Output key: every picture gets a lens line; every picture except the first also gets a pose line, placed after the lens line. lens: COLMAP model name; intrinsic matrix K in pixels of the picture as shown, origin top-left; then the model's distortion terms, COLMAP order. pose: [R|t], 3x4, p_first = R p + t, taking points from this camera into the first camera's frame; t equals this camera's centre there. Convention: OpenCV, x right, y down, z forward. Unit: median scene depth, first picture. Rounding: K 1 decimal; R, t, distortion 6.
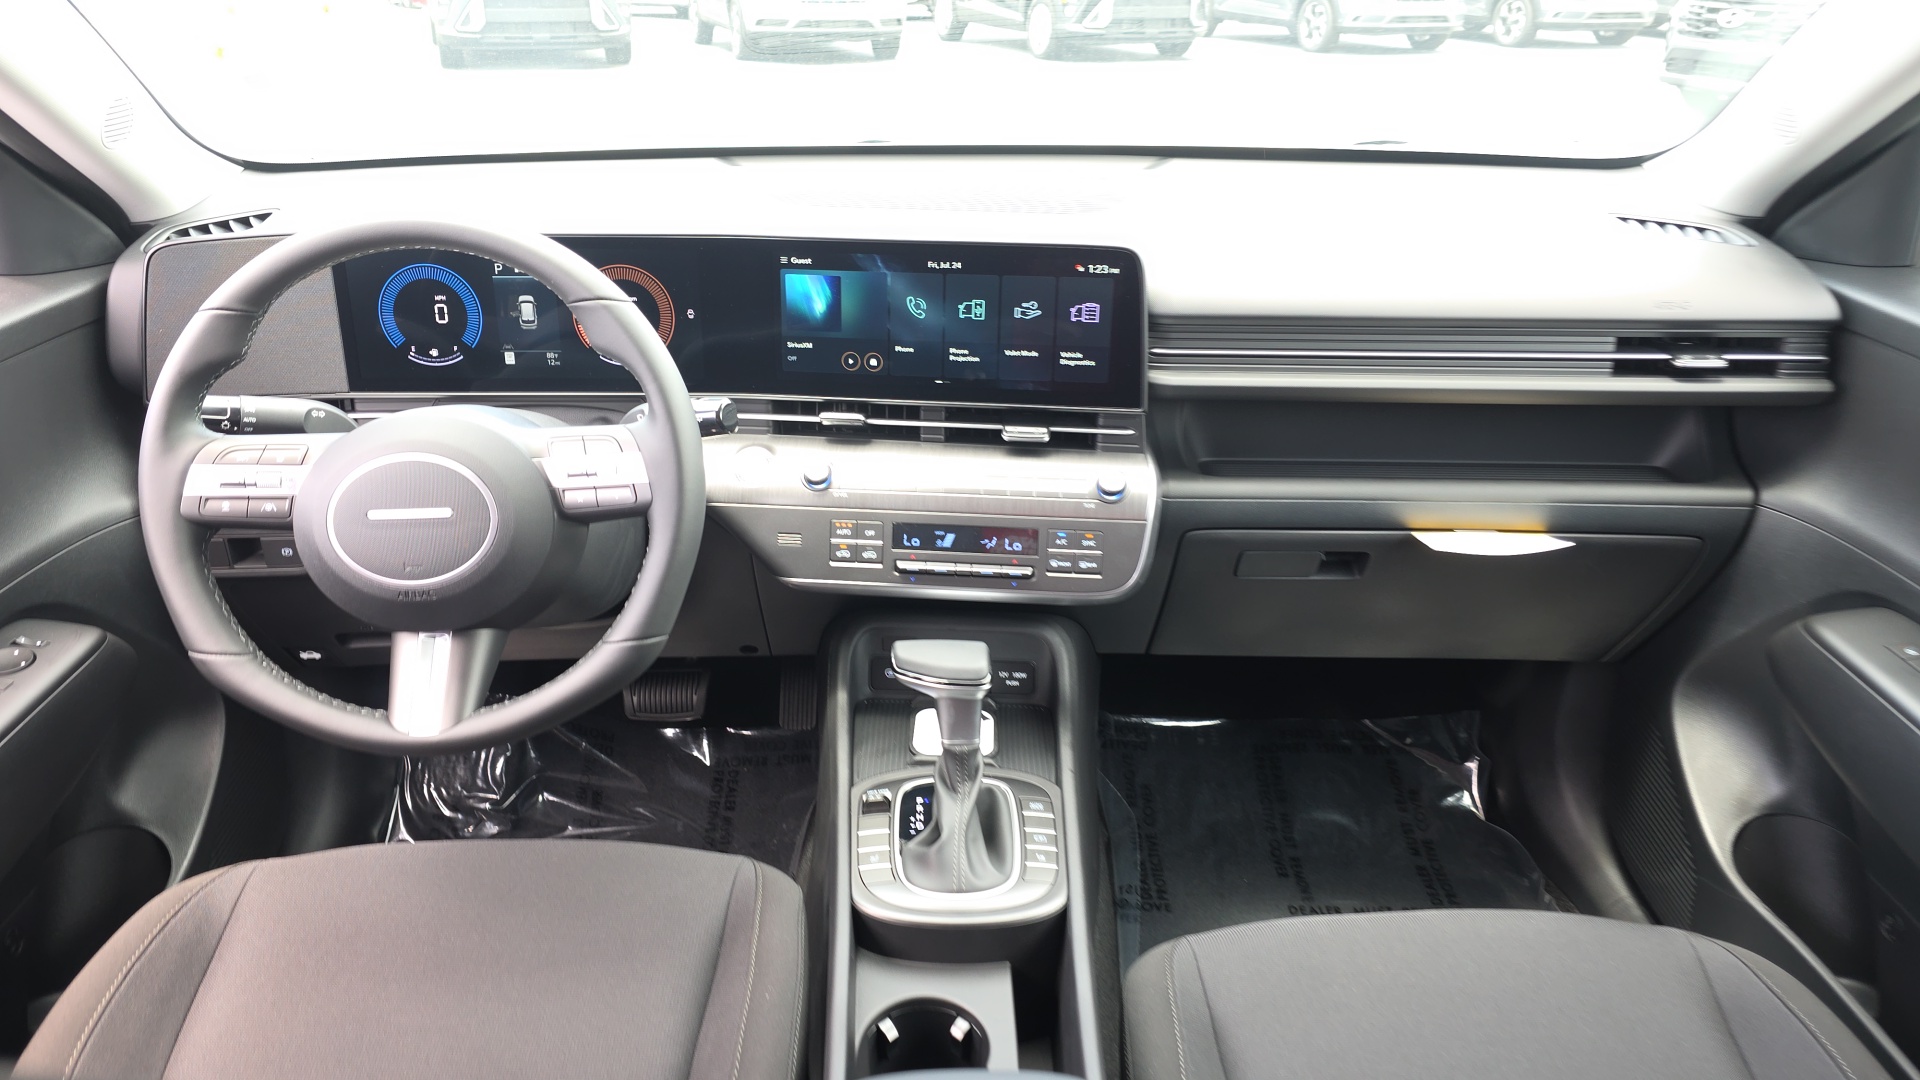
lens RADIAL K [[1300.1, 0, 944.0], [0, 1300.1, 522.3], [0, 0, 1]] dist [0.049046, -0.049390]
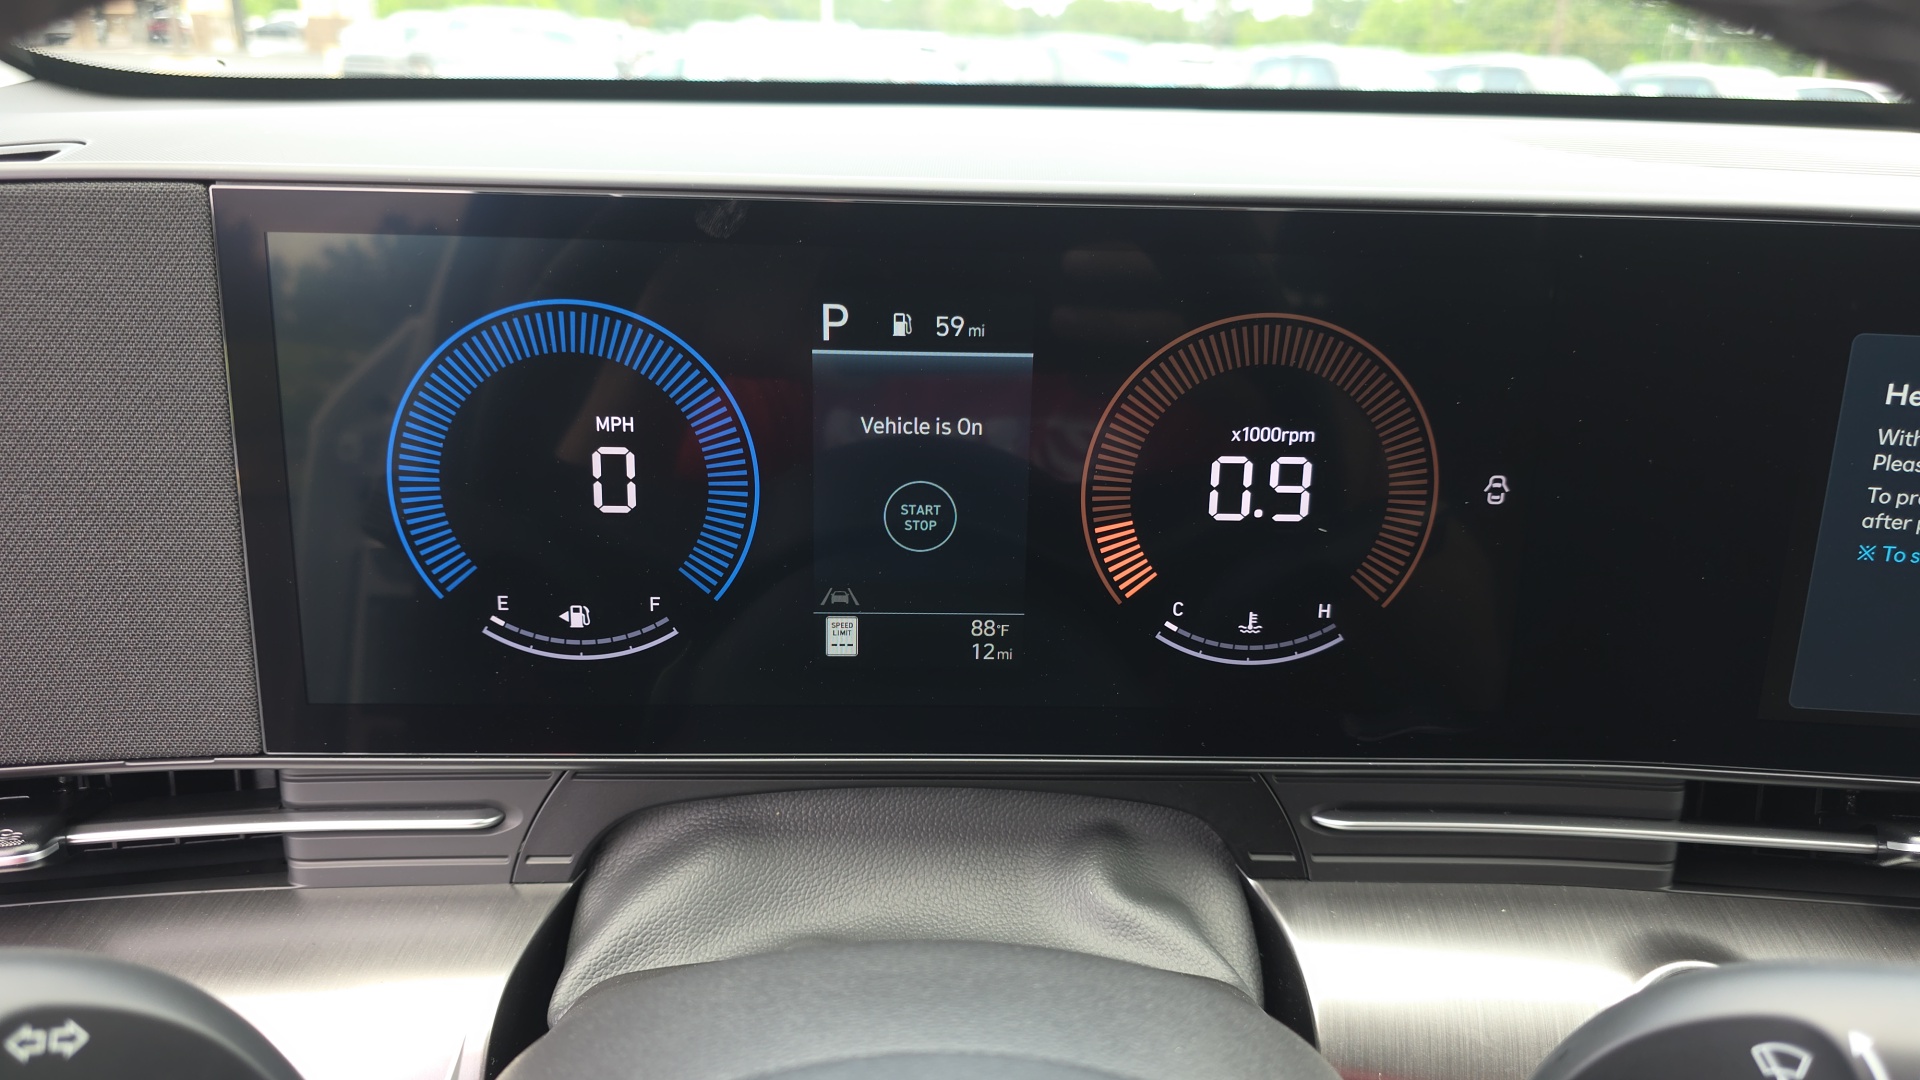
lens RADIAL K [[1337.6, 0, 952.9], [0, 1337.6, 536.6], [0, 0, 1]] dist [0.050732, -0.051788]
pose [[0.999610, 0.012241, 0.025097, -0.320072], [-0.009681, 0.994968, -0.099720, -0.120189], [-0.026192, 0.099438, 0.994699, 0.719213]]
